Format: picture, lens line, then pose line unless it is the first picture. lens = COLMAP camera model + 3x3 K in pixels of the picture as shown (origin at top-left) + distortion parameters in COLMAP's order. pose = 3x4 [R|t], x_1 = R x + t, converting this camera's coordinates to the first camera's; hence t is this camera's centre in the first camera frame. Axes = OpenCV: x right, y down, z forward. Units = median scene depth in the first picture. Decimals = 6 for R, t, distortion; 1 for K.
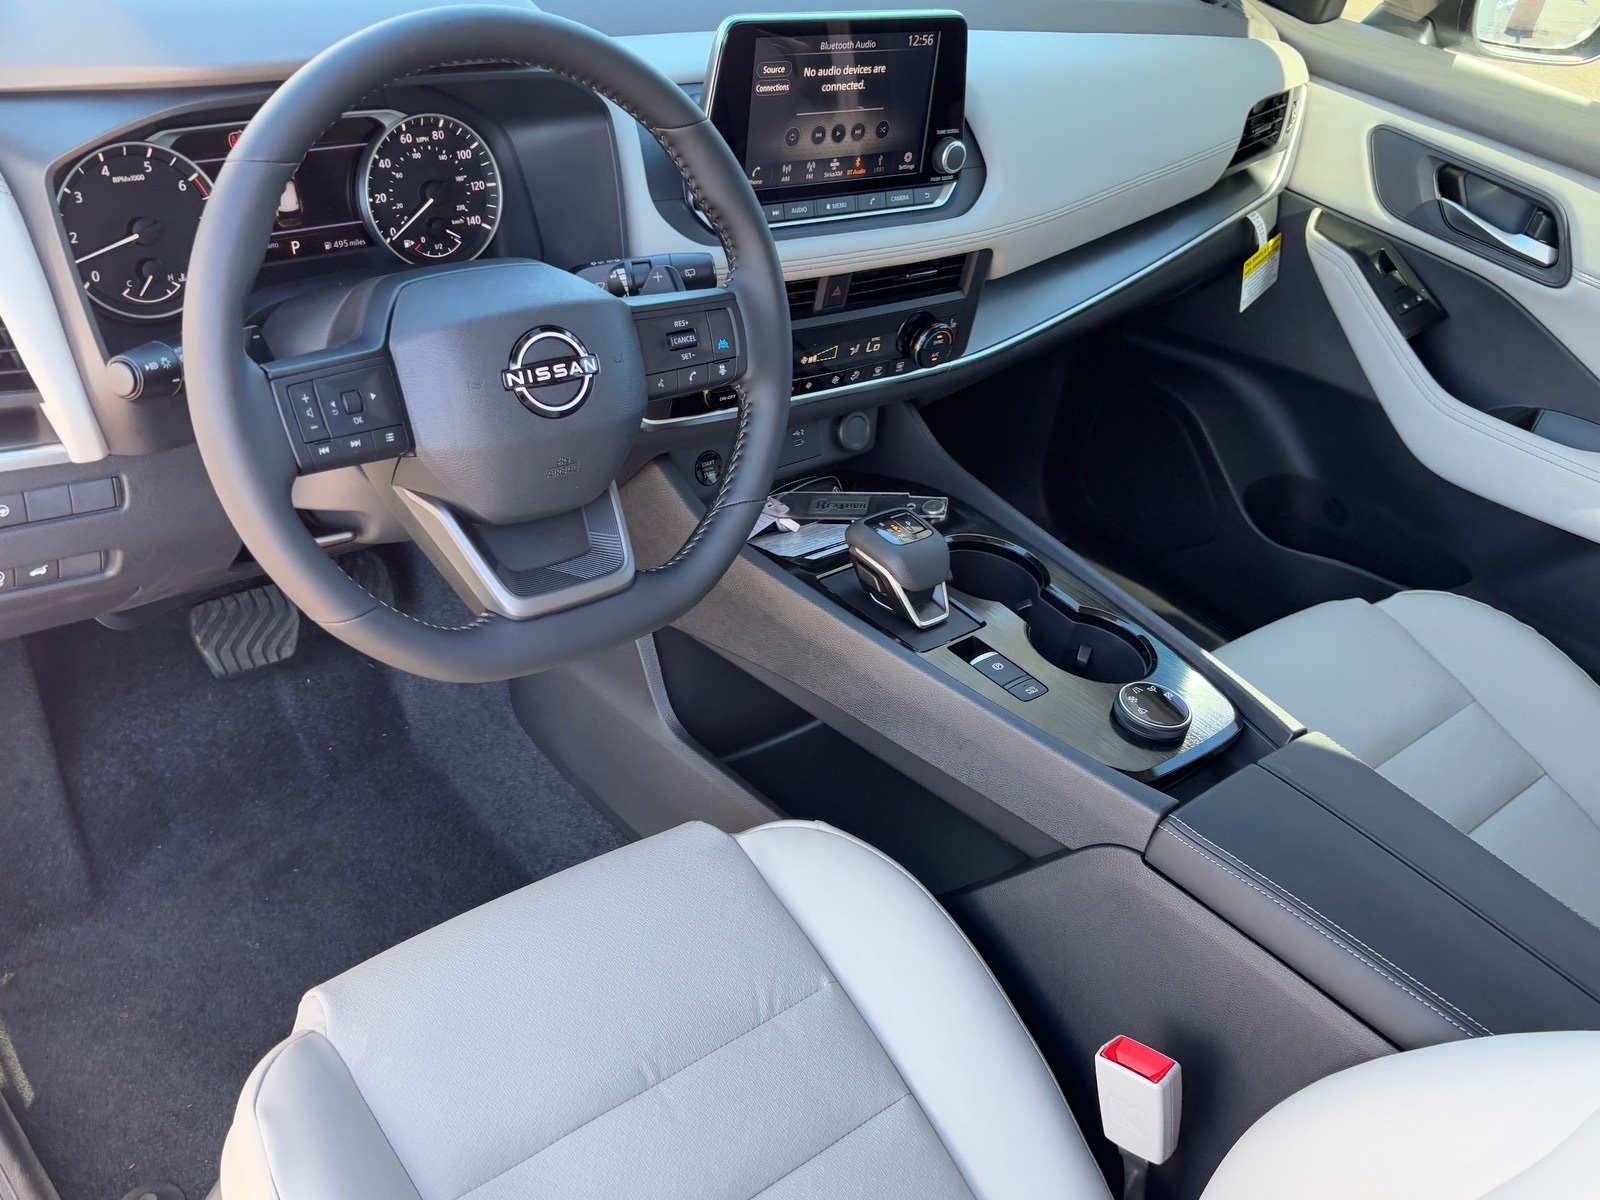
lens RADIAL K [[1563.7, 0, 772.8], [0, 1563.7, 609.4], [0, 0, 1]] dist [0.126705, -0.358271]
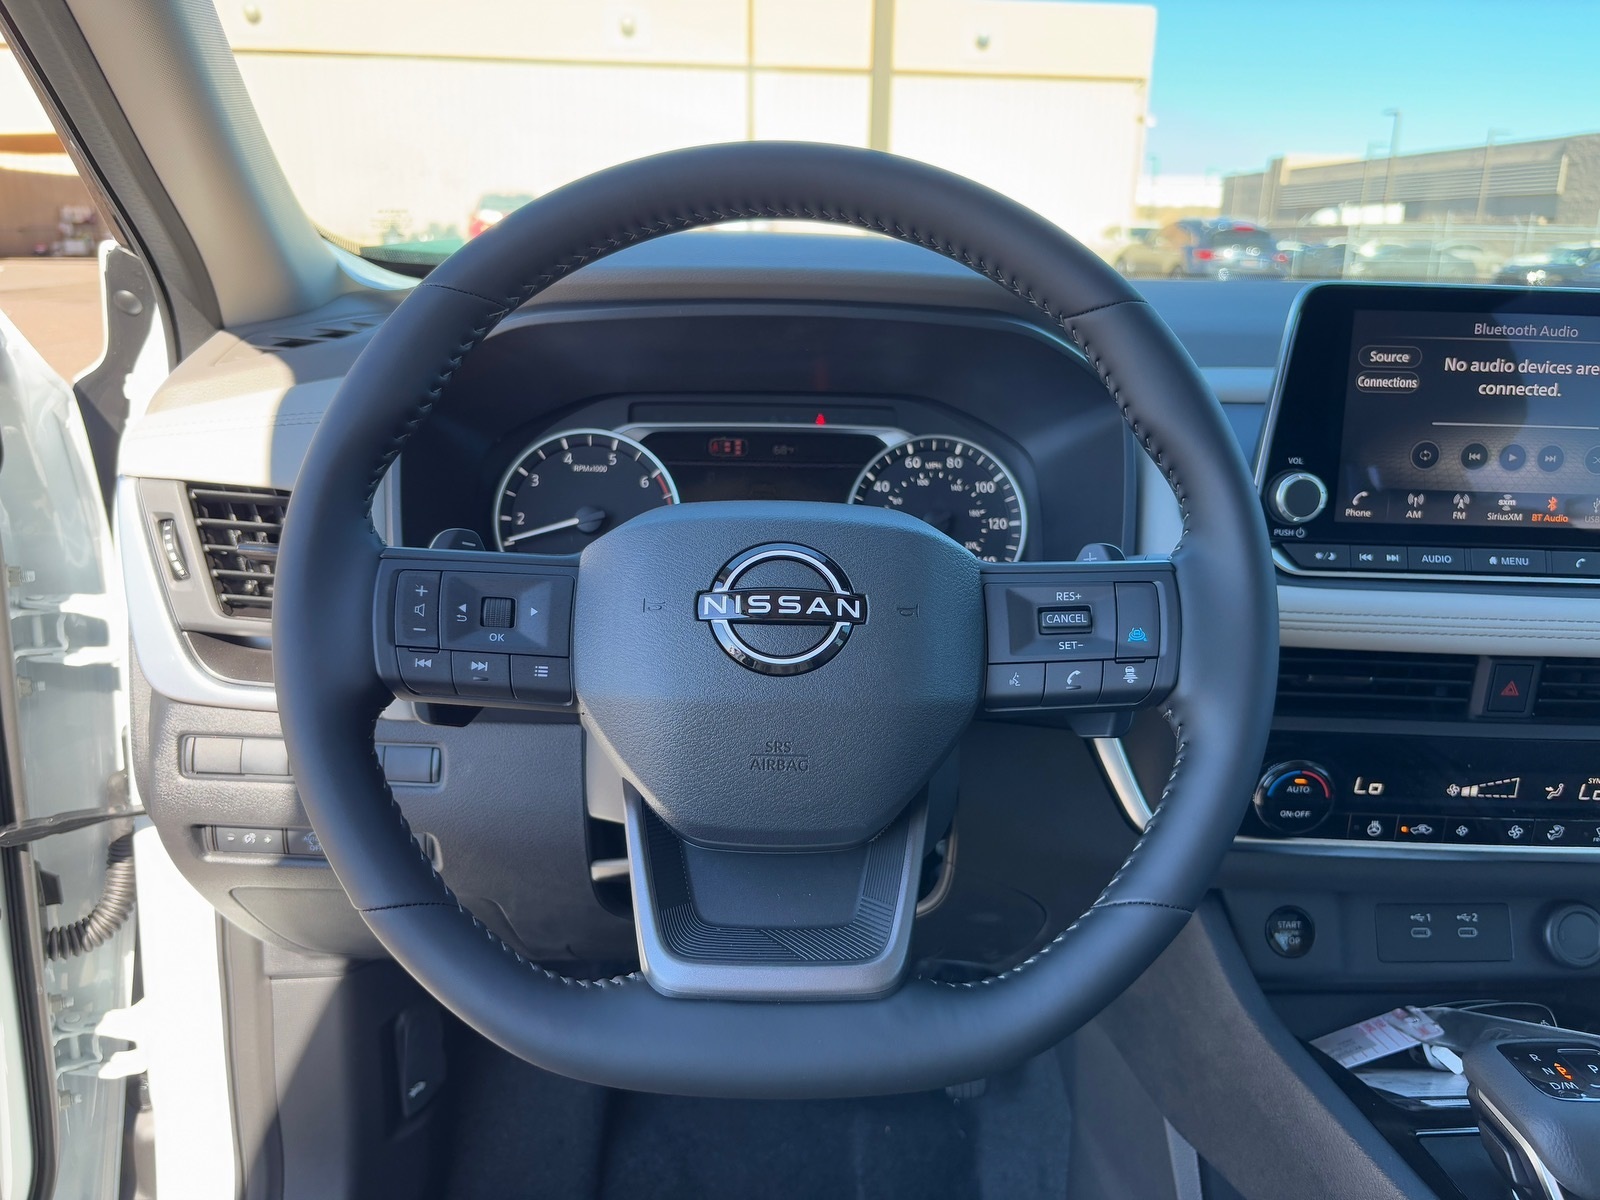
lens RADIAL K [[1216.8, 0, 790.8], [0, 1216.8, 617.1], [0, 0, 1]] dist [0.035743, -0.054396]
pose [[0.783021, 0.021181, -0.621635, 0.131925], [-0.261975, 0.917679, -0.298720, 0.000870], [0.564134, 0.396757, 0.724111, 0.485326]]
